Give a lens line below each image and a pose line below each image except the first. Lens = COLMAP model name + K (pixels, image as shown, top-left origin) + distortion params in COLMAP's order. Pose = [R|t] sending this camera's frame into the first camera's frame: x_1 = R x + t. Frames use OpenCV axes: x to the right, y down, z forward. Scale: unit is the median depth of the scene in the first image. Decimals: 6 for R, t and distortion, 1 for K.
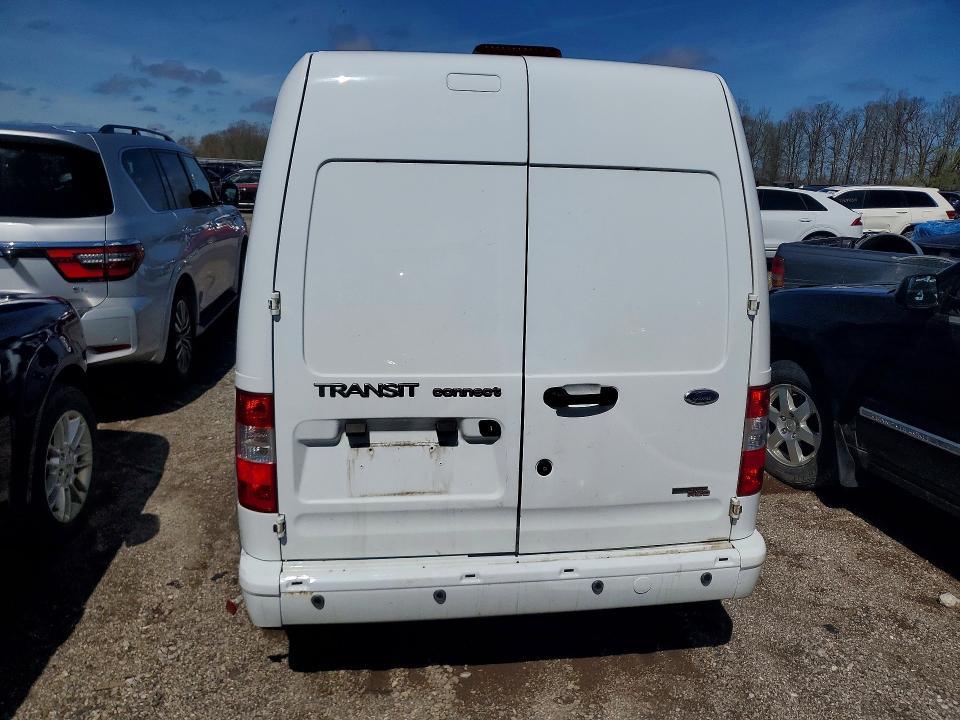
lens RADIAL K [[756.8, 0, 478.3], [0, 756.8, 363.6], [0, 0, 1]] dist [0.056060, -0.029710]
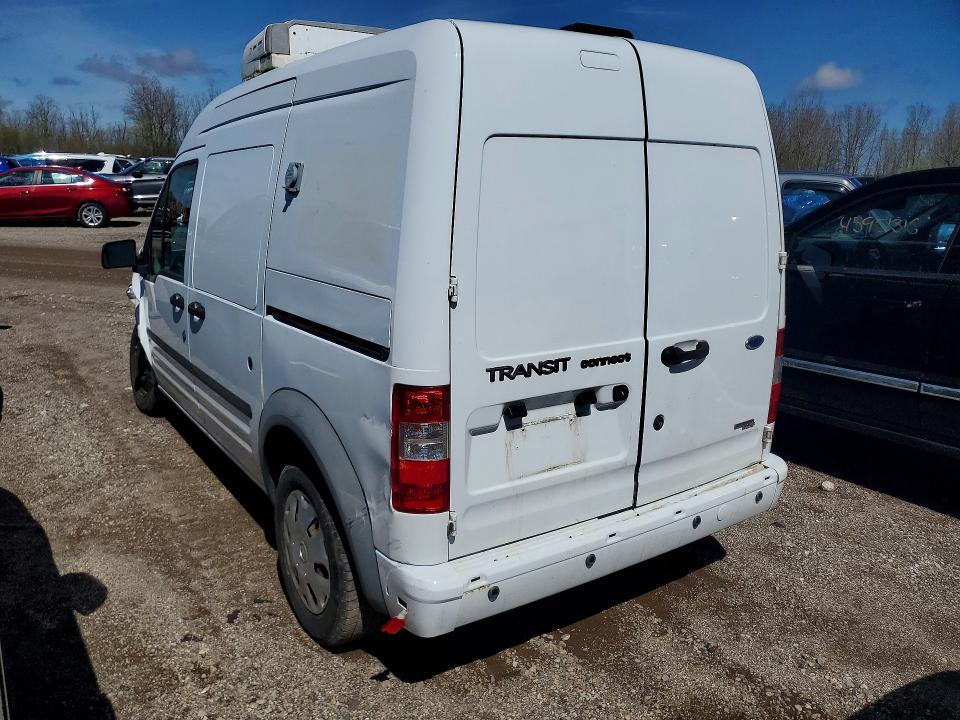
lens RADIAL K [[756.8, 0, 486.8], [0, 756.8, 358.3], [0, 0, 1]] dist [0.056060, -0.029710]
pose [[0.896101, -0.114969, 0.428702, -0.589479], [0.107930, 0.993322, 0.040785, -0.024562], [-0.430528, 0.009722, 0.902525, 0.127186]]
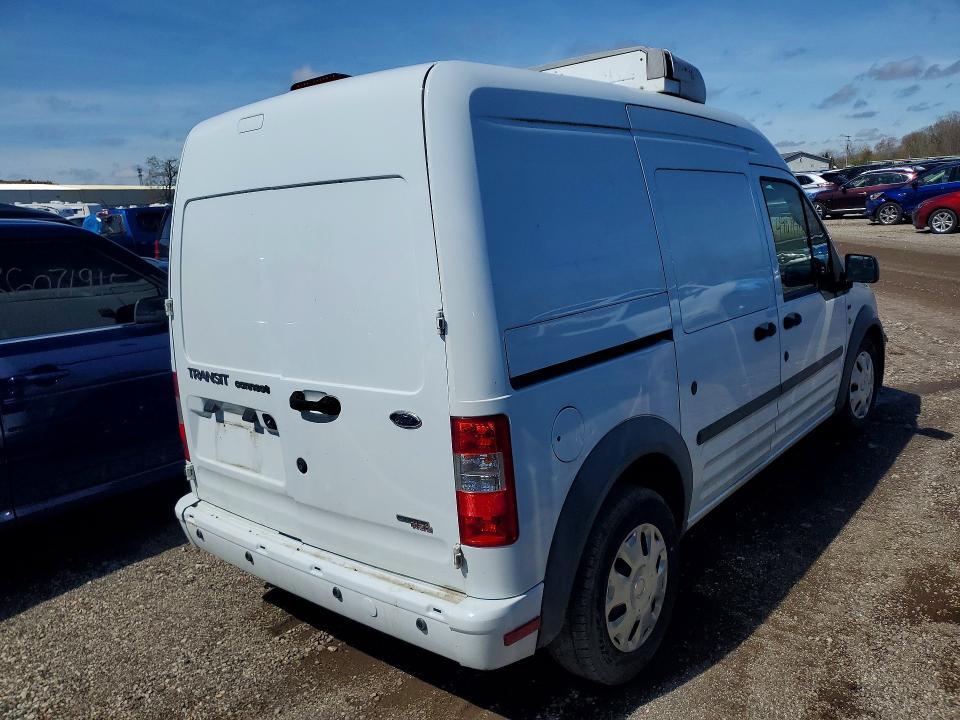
lens RADIAL K [[756.8, 0, 472.9], [0, 756.8, 354.2], [0, 0, 1]] dist [0.056060, -0.029710]
pose [[0.655485, 0.069317, -0.752020, 1.051462], [-0.082009, 0.996424, 0.020364, -0.061826], [0.750742, 0.048325, 0.658825, 0.468186]]
